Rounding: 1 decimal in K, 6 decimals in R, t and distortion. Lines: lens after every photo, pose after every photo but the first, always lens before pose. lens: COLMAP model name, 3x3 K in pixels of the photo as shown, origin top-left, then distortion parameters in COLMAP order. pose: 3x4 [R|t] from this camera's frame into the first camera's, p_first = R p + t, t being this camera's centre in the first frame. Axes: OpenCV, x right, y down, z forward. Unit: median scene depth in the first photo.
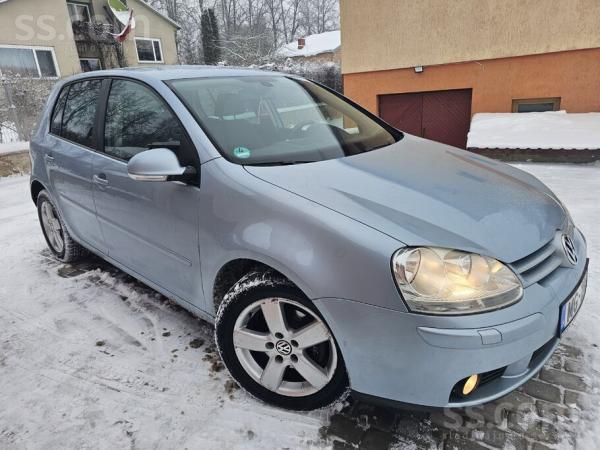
lens RADIAL K [[400.8, 0, 299.1], [0, 400.8, 225.9], [0, 0, 1]] dist [0.056870, -0.045546]
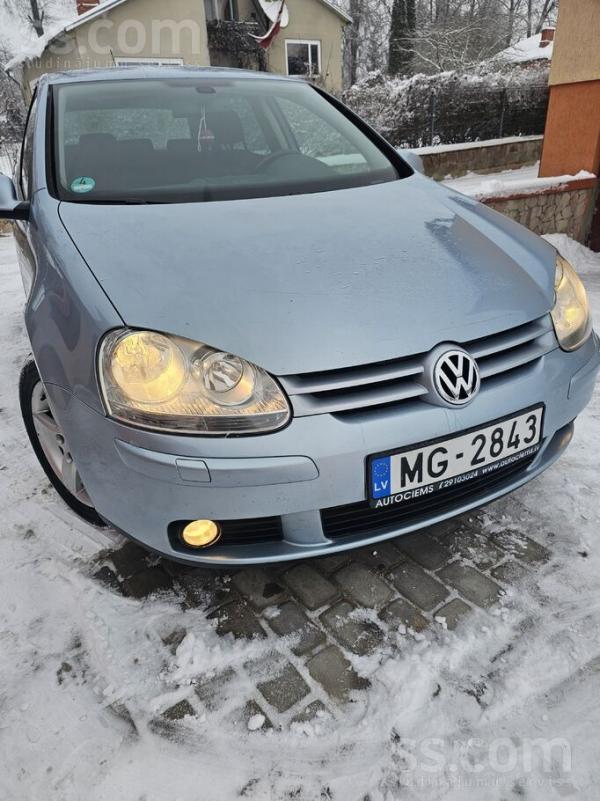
lens RADIAL K [[537.3, 0, 298.1], [0, 537.3, 410.4], [0, 0, 1]] dist [0.057658, -0.037859]
pose [[0.927920, 0.176275, -0.328469, 0.409216], [-0.120021, 0.975487, 0.184446, -0.006579], [0.352930, -0.131728, 0.926331, 0.103890]]
